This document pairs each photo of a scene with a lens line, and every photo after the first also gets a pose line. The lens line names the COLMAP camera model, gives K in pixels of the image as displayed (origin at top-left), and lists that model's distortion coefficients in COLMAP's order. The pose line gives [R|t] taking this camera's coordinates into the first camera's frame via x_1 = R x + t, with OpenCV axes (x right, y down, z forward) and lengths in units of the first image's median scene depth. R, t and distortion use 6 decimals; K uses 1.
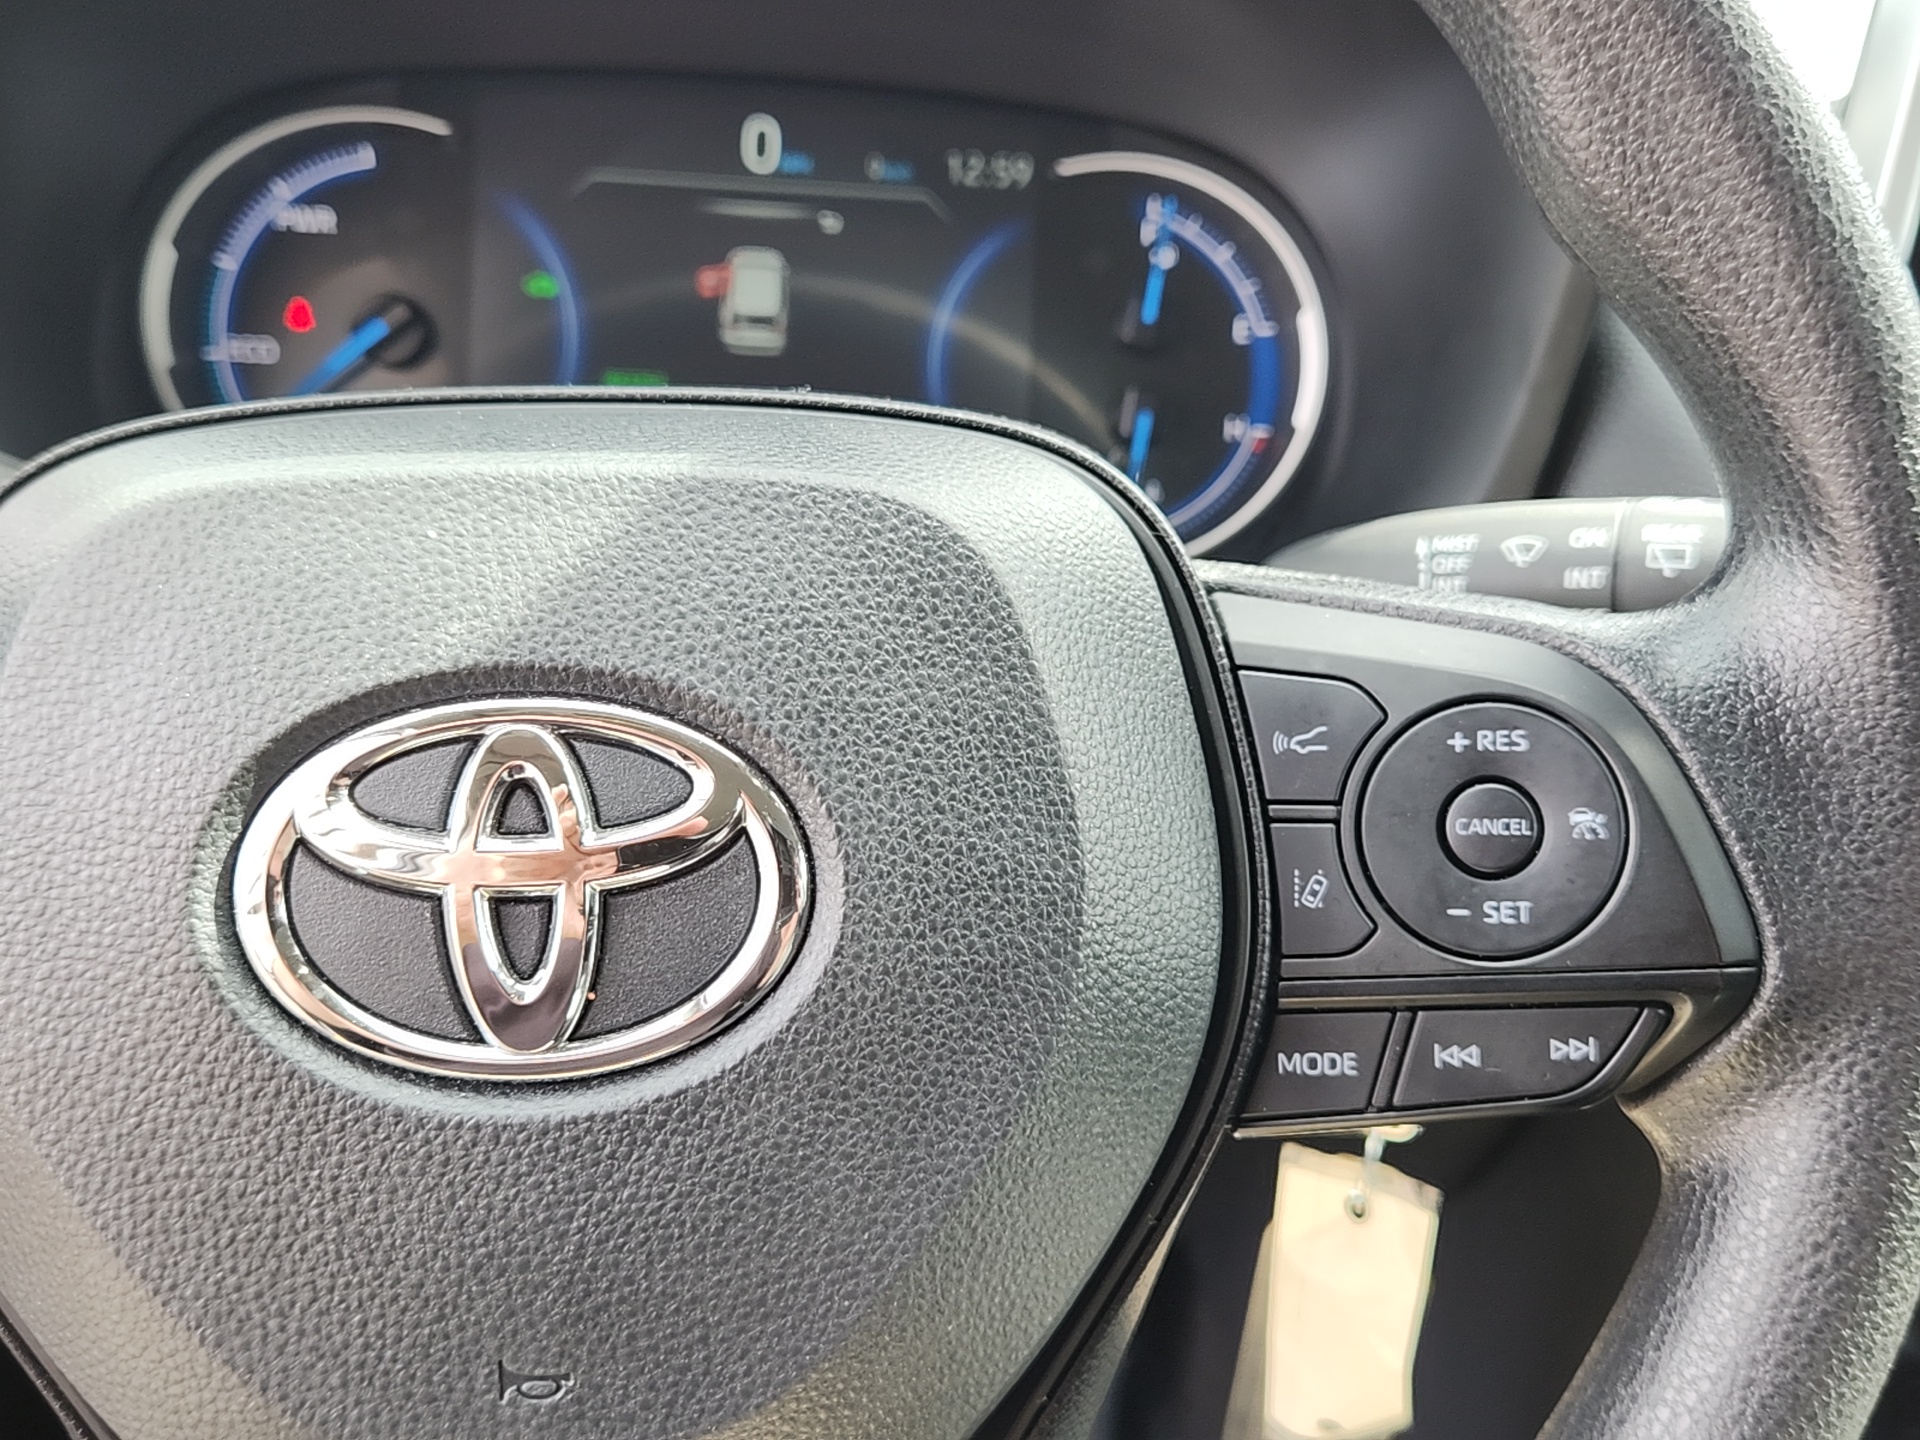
lens RADIAL K [[1881.2, 0, 969.4], [0, 1881.2, 736.7], [0, 0, 1]] dist [0.034778, 0.000000]
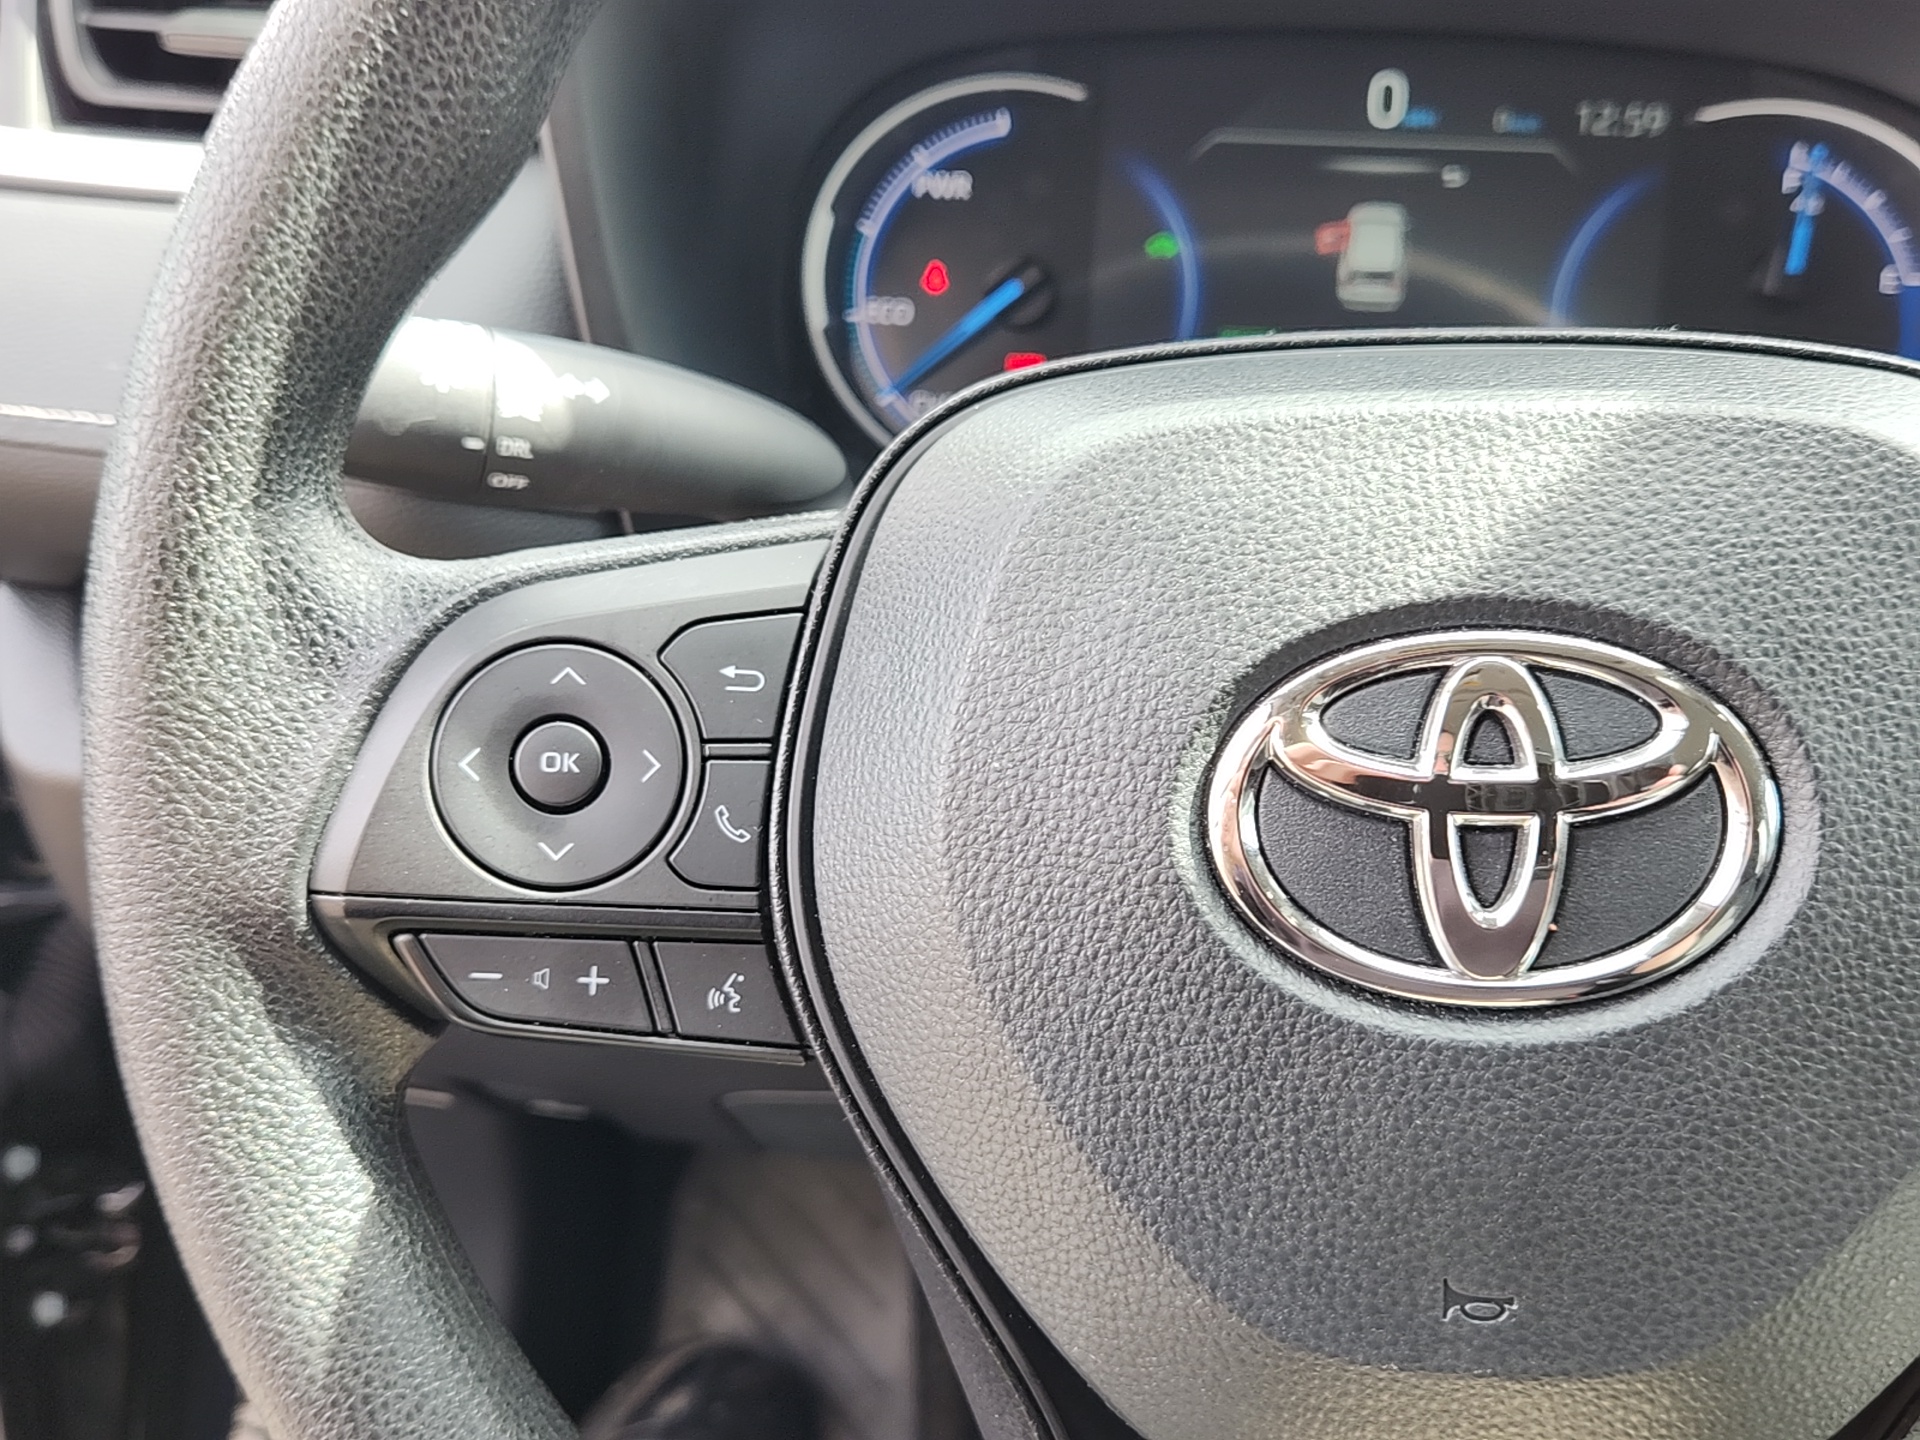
lens RADIAL K [[1881.2, 0, 968.2], [0, 1881.2, 724.9], [0, 0, 1]] dist [0.034778, 0.000000]
pose [[0.986370, 0.028864, -0.161988, -0.346010], [-0.027837, 0.999575, 0.008608, 0.029350], [0.162168, -0.003981, 0.986755, -0.046732]]
